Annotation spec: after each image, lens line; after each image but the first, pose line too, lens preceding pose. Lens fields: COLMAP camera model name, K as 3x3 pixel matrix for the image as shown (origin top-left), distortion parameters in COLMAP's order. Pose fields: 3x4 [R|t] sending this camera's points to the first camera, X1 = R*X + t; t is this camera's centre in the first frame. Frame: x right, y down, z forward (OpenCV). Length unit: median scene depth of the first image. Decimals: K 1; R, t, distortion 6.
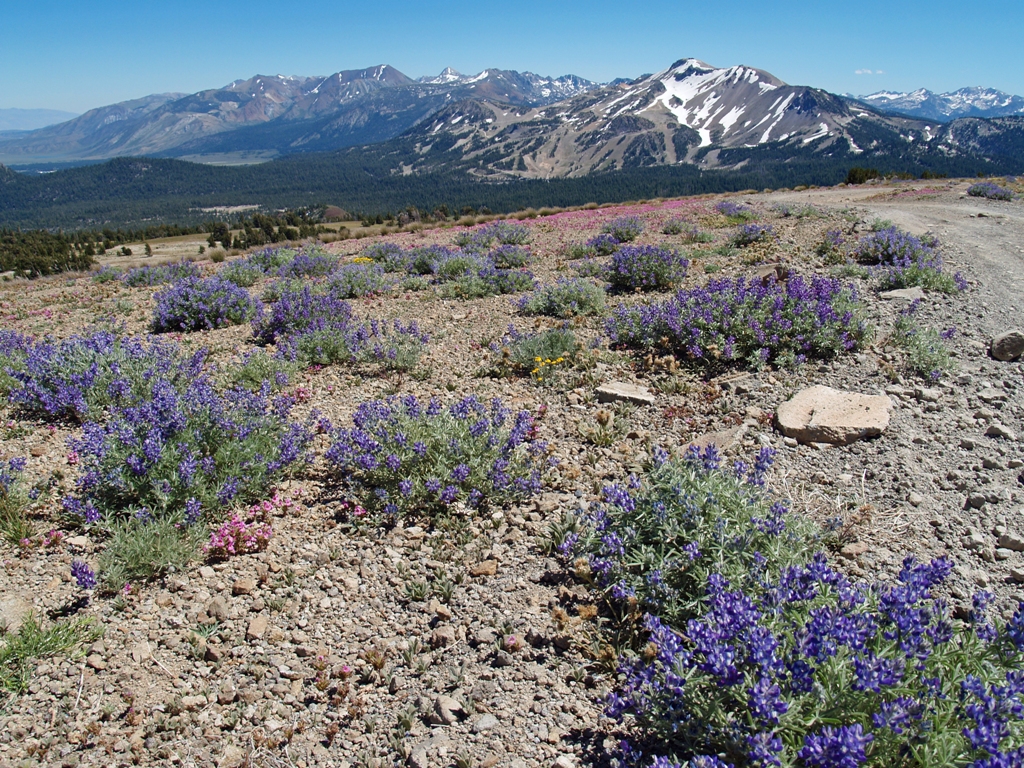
lens RADIAL K [[809.9, 0, 513.6], [0, 809.9, 388.9], [0, 0, 1]] dist [-0.106906, 0.010400]
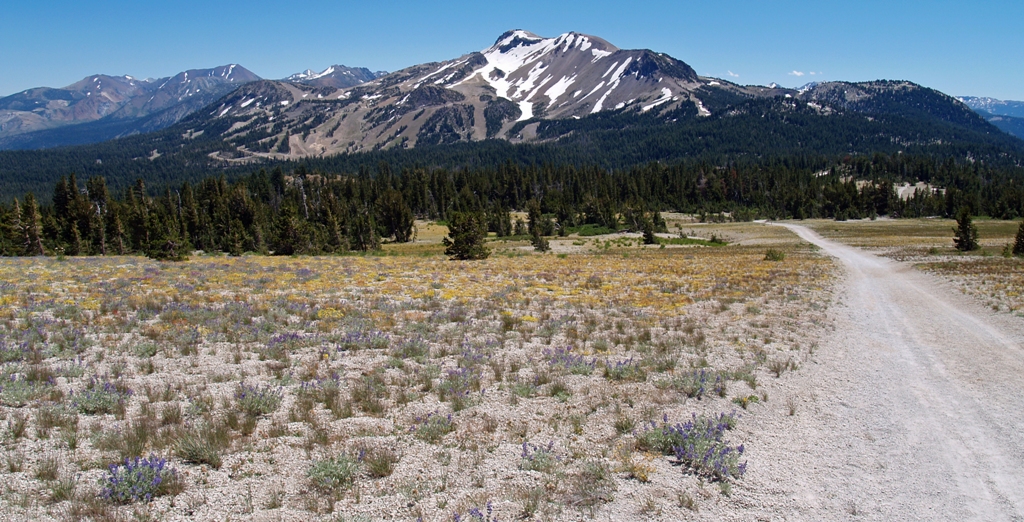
lens RADIAL K [[768.9, 0, 511.7], [0, 768.9, 259.1], [0, 0, 1]] dist [-0.011305, 0.001902]
pose [[0.990167, -0.035805, 0.135230, 0.105505], [0.056321, 0.986915, -0.151085, -0.042049], [-0.128051, 0.157216, 0.979227, 0.232409]]
